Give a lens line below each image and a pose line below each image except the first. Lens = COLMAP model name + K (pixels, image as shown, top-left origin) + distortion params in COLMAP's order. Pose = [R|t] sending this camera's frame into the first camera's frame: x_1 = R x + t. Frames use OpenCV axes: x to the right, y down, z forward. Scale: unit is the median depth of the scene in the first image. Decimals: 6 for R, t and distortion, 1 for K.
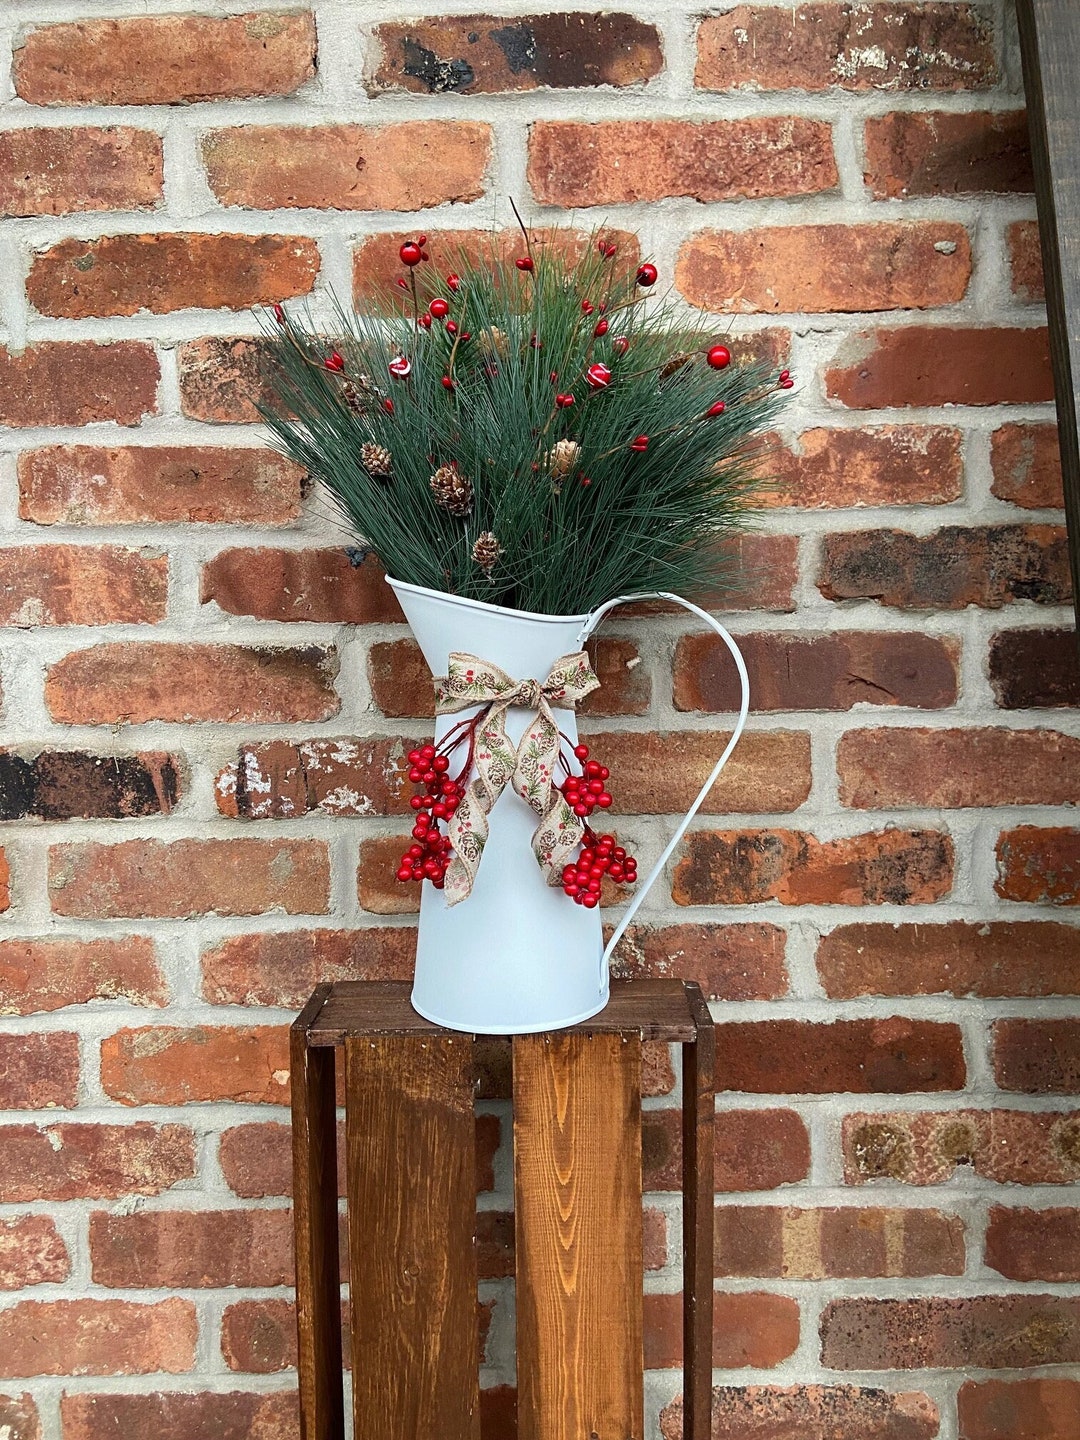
lens RADIAL K [[1057.1, 0, 546.0], [0, 1057.1, 721.3], [0, 0, 1]] dist [0.114218, -0.153242]
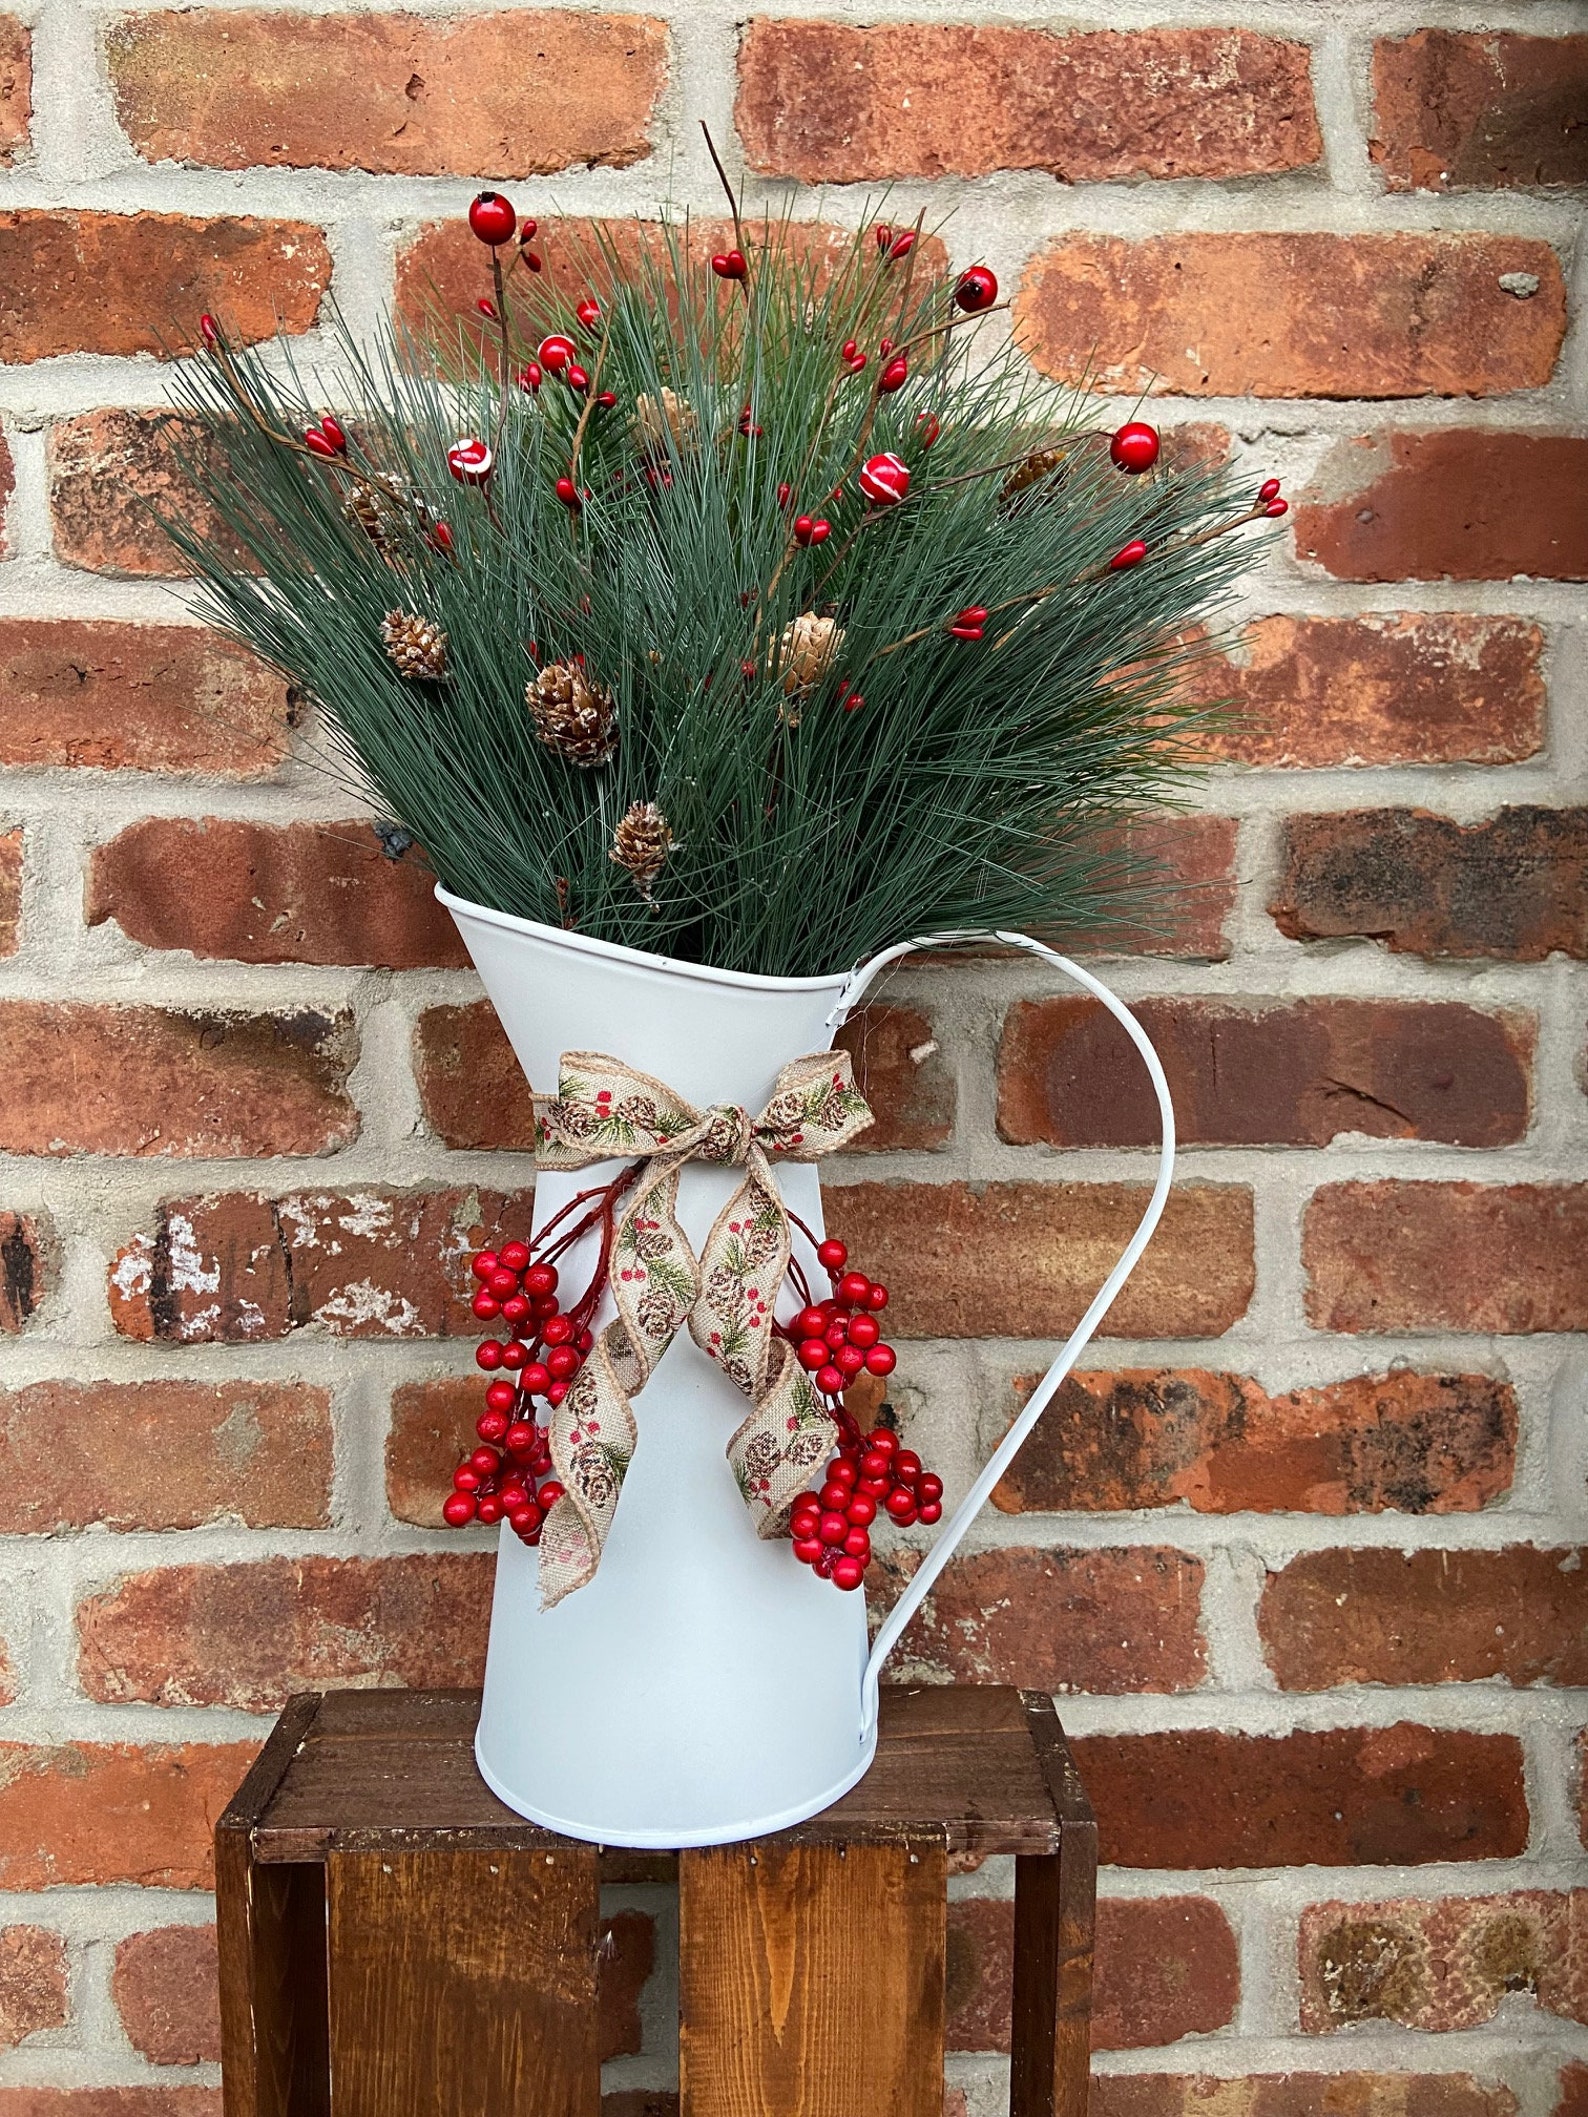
lens RADIAL K [[1570.4, 0, 794.0], [0, 1570.4, 1058.5], [0, 0, 1]] dist [0.119374, -0.156203]
pose [[0.999314, 0.015046, 0.033830, -0.008232], [-0.014720, 0.999843, -0.009860, -0.043976], [-0.033973, 0.009355, 0.999379, 0.223839]]
